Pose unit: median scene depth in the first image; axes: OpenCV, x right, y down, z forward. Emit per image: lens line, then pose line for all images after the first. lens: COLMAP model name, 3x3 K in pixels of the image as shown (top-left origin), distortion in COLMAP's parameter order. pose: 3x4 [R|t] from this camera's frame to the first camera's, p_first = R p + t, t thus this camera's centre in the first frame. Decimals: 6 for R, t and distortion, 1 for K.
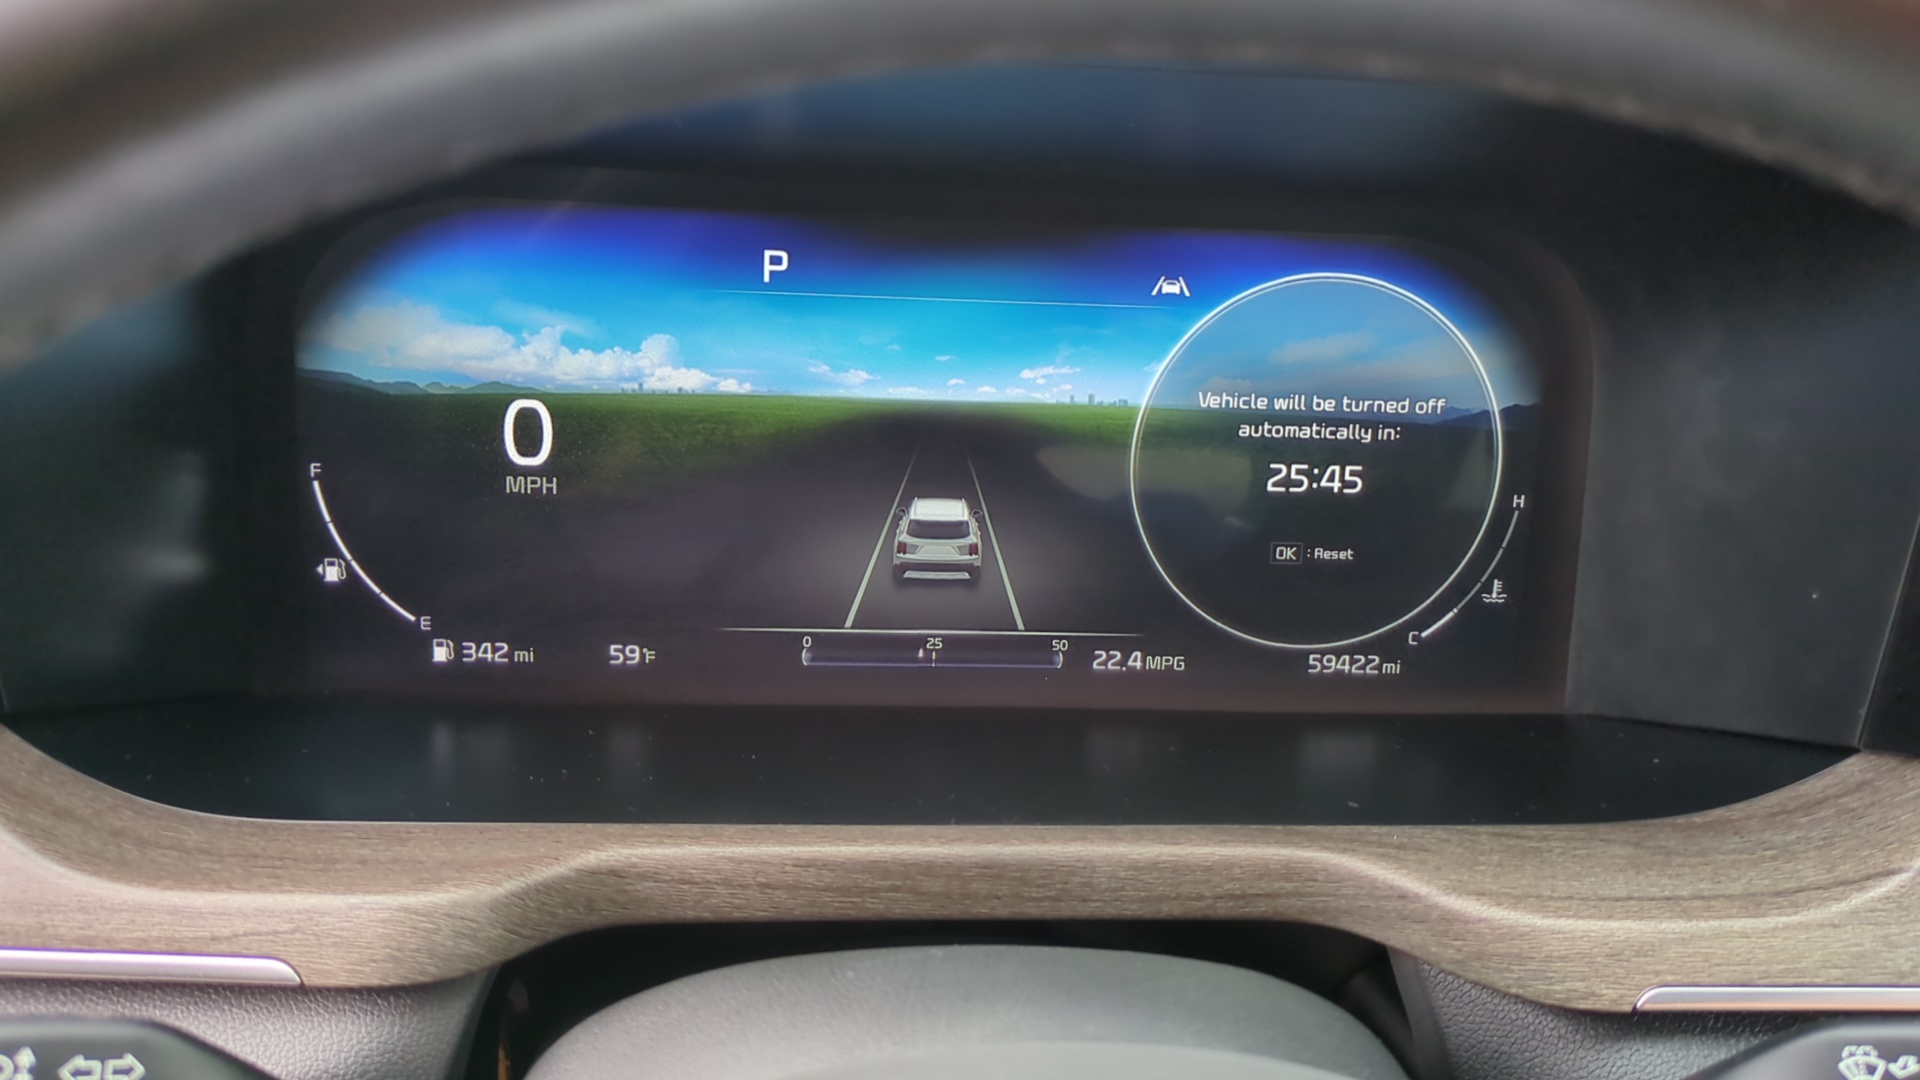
lens RADIAL K [[1653.2, 0, 970.6], [0, 1653.2, 532.0], [0, 0, 1]] dist [0.055522, -0.062794]
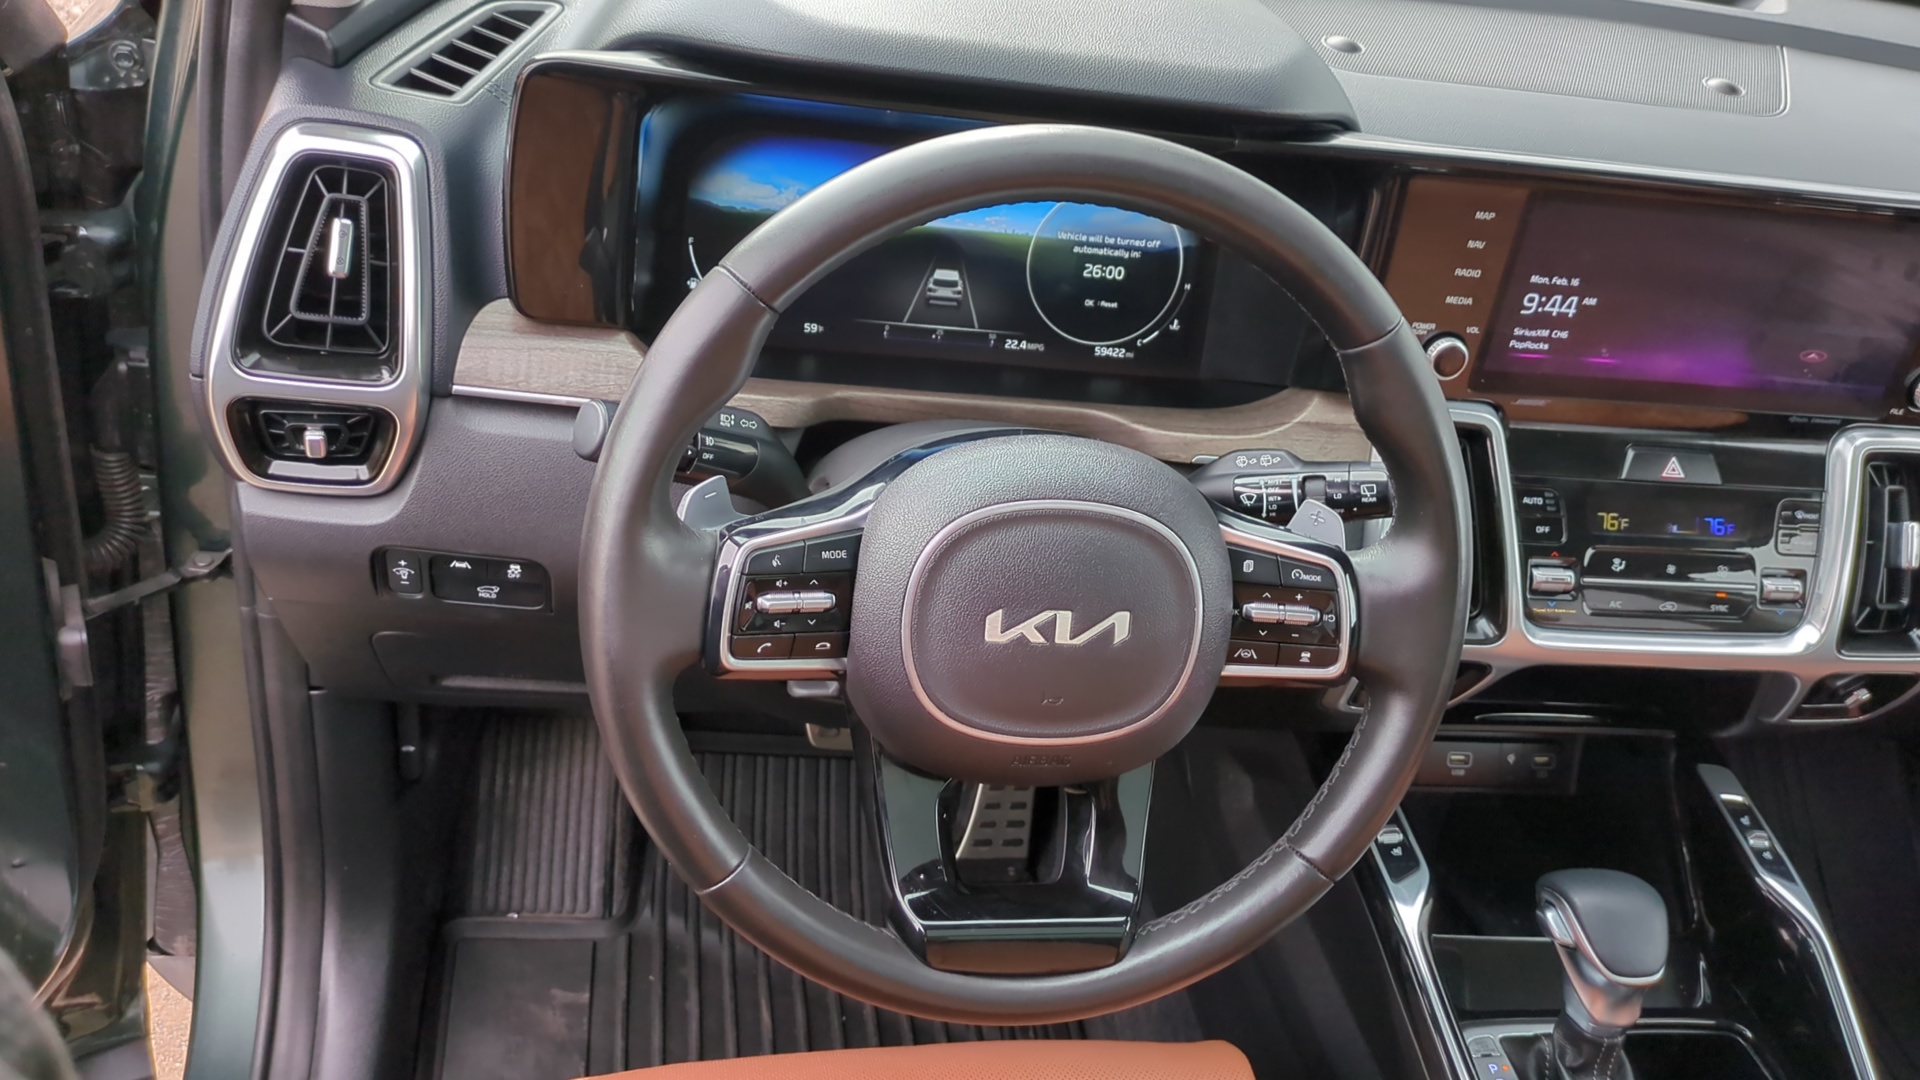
lens RADIAL K [[1653.2, 0, 974.5], [0, 1653.2, 525.9], [0, 0, 1]] dist [0.055522, -0.062794]
pose [[0.991603, 0.047439, 0.120308, -0.246487], [-0.064295, 0.988012, 0.140350, 0.006546], [-0.112208, -0.146907, 0.982765, -1.379359]]
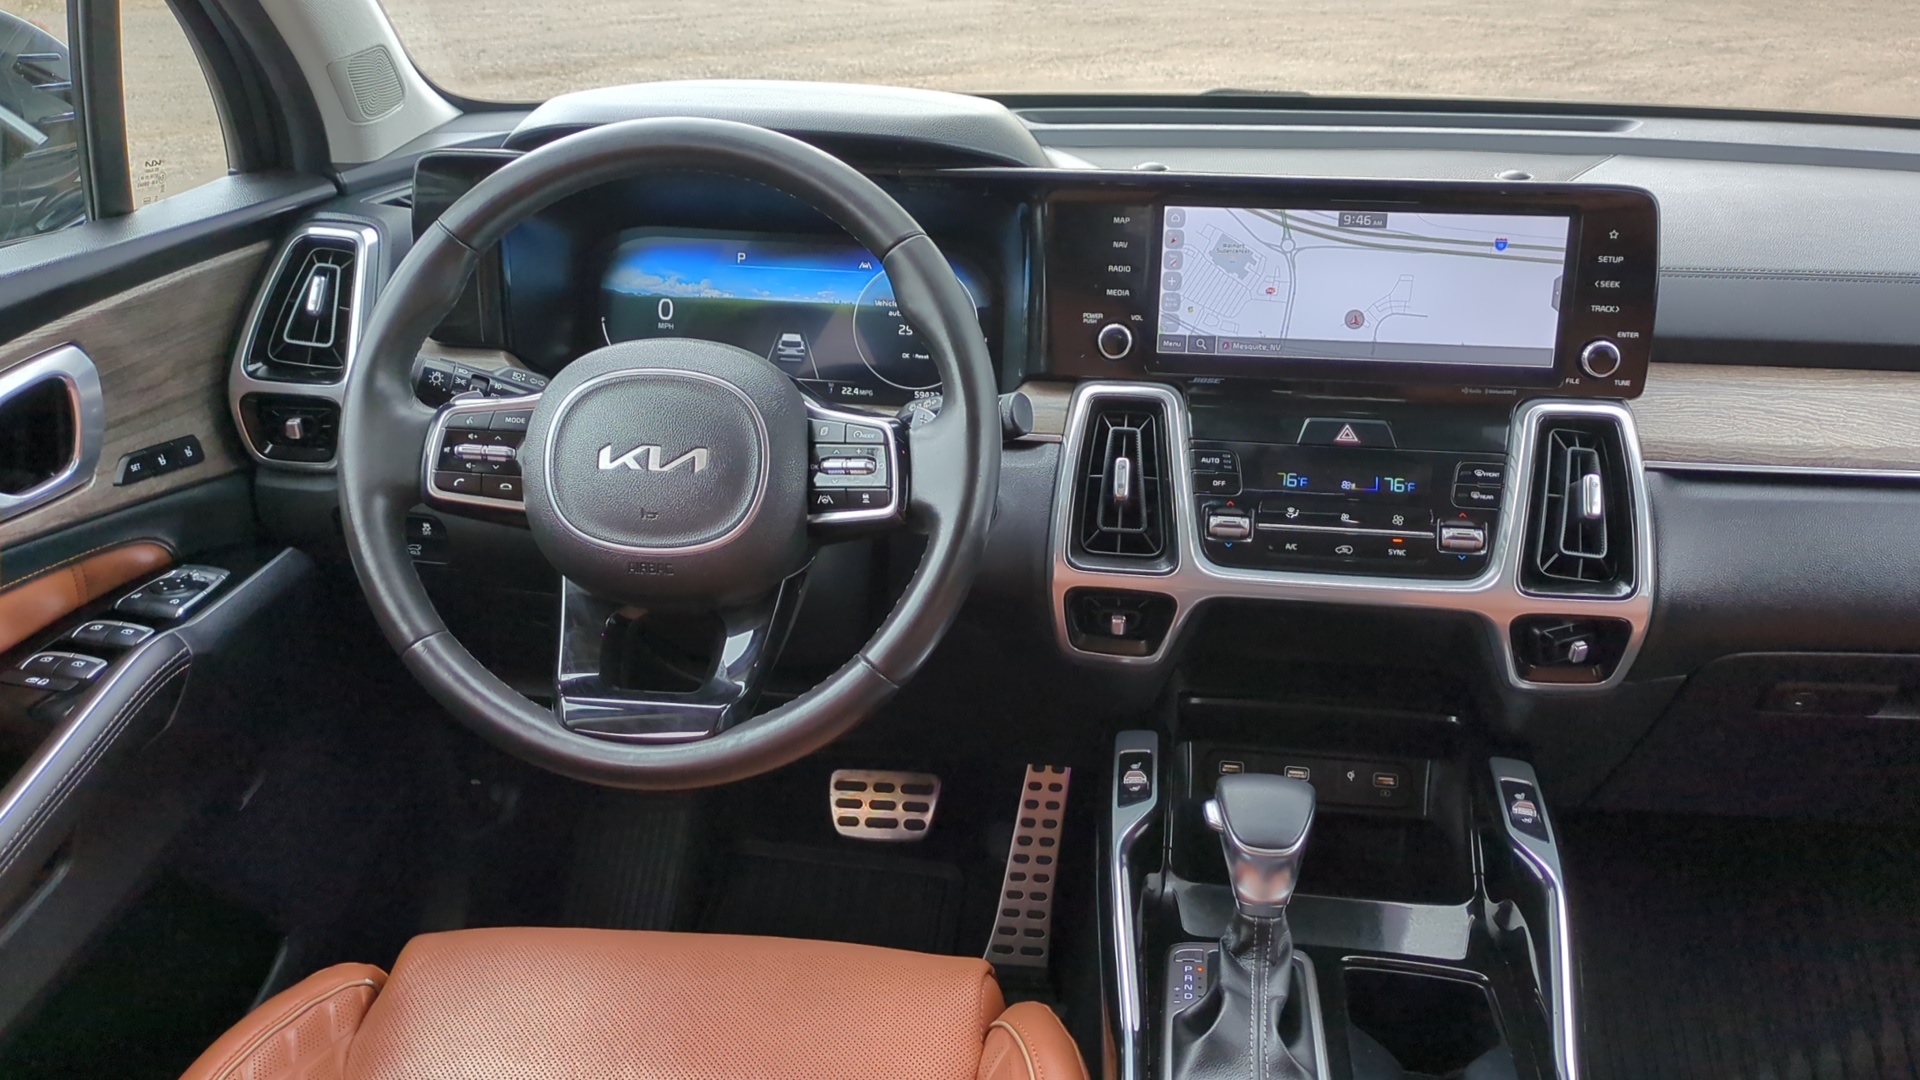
lens RADIAL K [[1653.2, 0, 972.6], [0, 1653.2, 527.6], [0, 0, 1]] dist [0.055522, -0.062794]
pose [[0.976860, 0.028159, -0.212017, 0.970441], [-0.054490, 0.991351, -0.119393, 0.684463], [0.206821, 0.128183, 0.969946, -1.866621]]
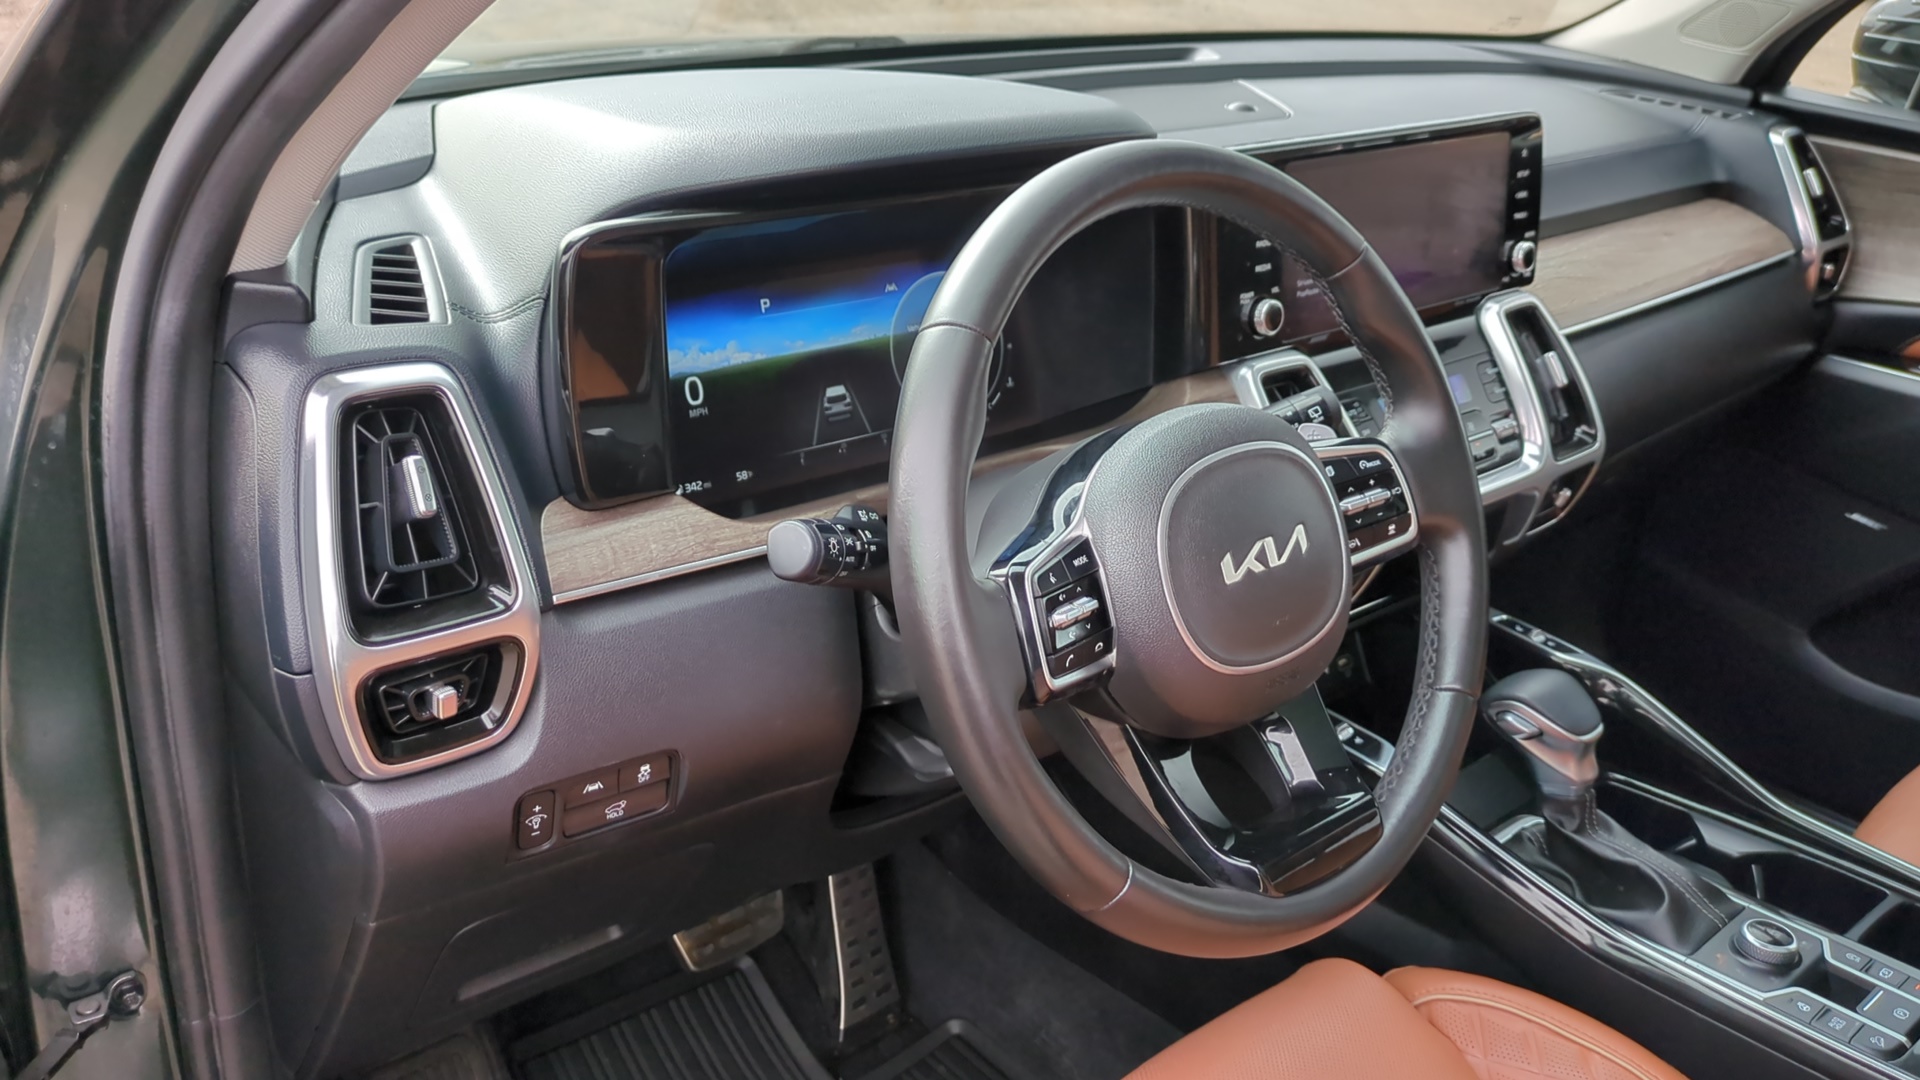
lens RADIAL K [[1653.2, 0, 976.9], [0, 1653.2, 526.1], [0, 0, 1]] dist [0.055522, -0.062794]
pose [[0.796588, -0.251184, 0.549868, -1.266674], [0.275479, 0.960488, 0.039675, 0.141549], [-0.538107, 0.119873, 0.834309, -1.165244]]
